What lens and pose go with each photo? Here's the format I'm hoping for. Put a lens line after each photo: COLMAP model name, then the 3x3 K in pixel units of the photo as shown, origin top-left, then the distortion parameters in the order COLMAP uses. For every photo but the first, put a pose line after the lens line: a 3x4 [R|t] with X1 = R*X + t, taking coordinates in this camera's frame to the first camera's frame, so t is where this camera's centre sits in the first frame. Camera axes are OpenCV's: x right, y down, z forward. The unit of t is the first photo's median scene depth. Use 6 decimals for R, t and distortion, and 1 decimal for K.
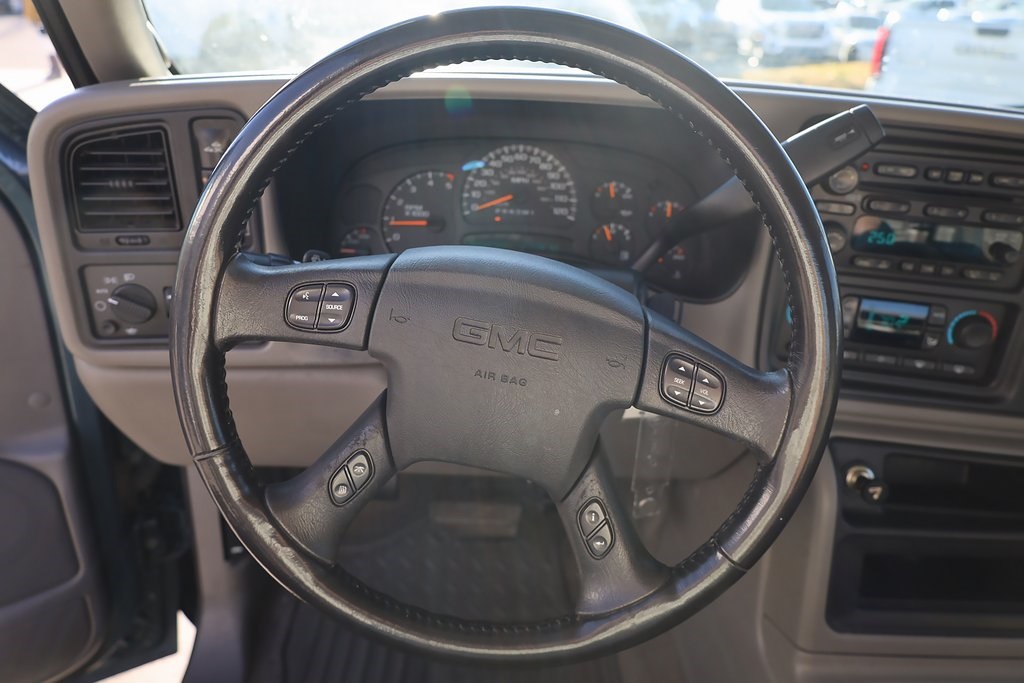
lens RADIAL K [[697.0, 0, 519.1], [0, 697.0, 344.5], [0, 0, 1]] dist [-0.019548, 0.002900]
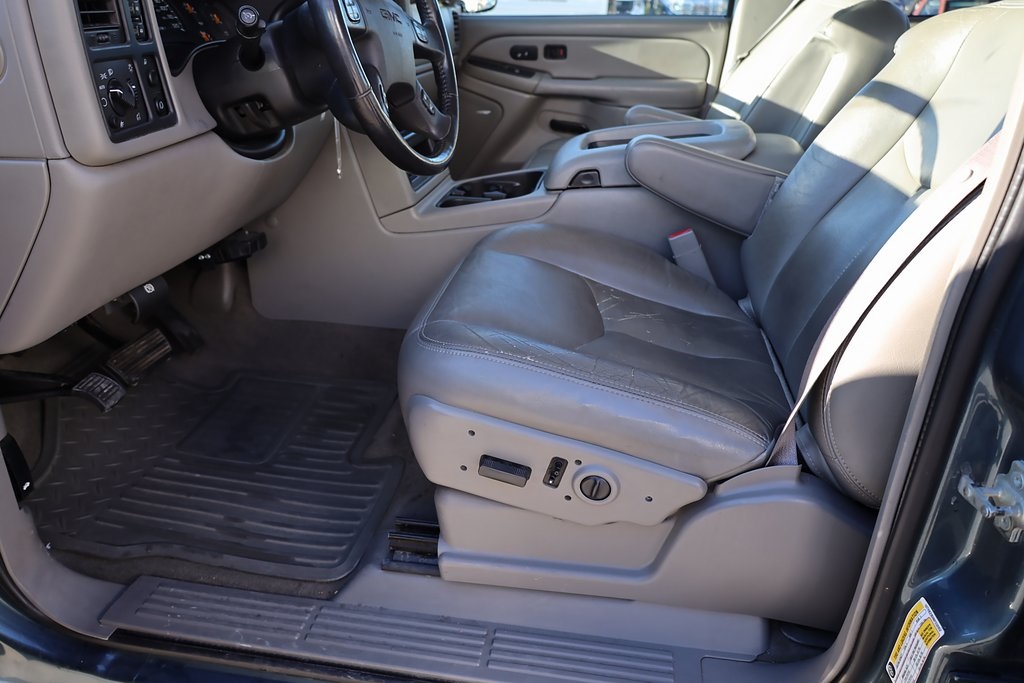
lens RADIAL K [[697.0, 0, 519.1], [0, 697.0, 344.5], [0, 0, 1]] dist [-0.019548, 0.002900]
pose [[0.157628, -0.478701, 0.863712, -1.617416], [0.430346, 0.820522, 0.376225, 0.133229], [-0.888795, 0.312391, 0.335344, 0.133070]]
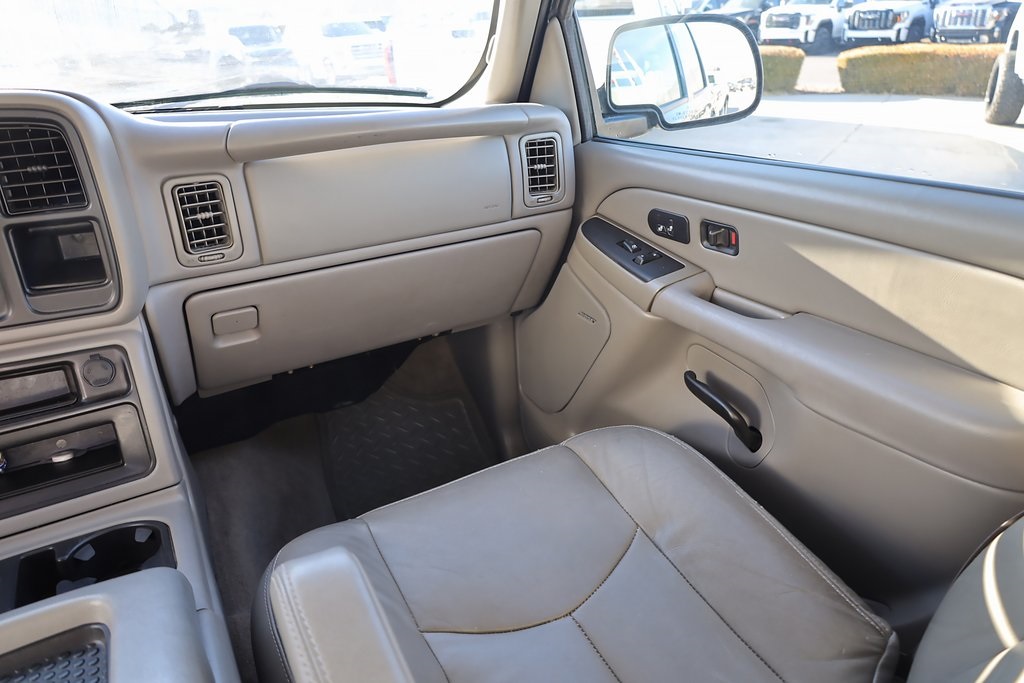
lens RADIAL K [[684.7, 0, 512.0], [0, 684.7, 341.5], [0, 0, 1]] dist [-0.006424, -0.000589]
pose [[0.865714, -0.279178, 0.415450, 0.978964], [0.293945, 0.955368, 0.029473, 0.359012], [-0.405136, 0.096604, 0.909138, -0.481681]]
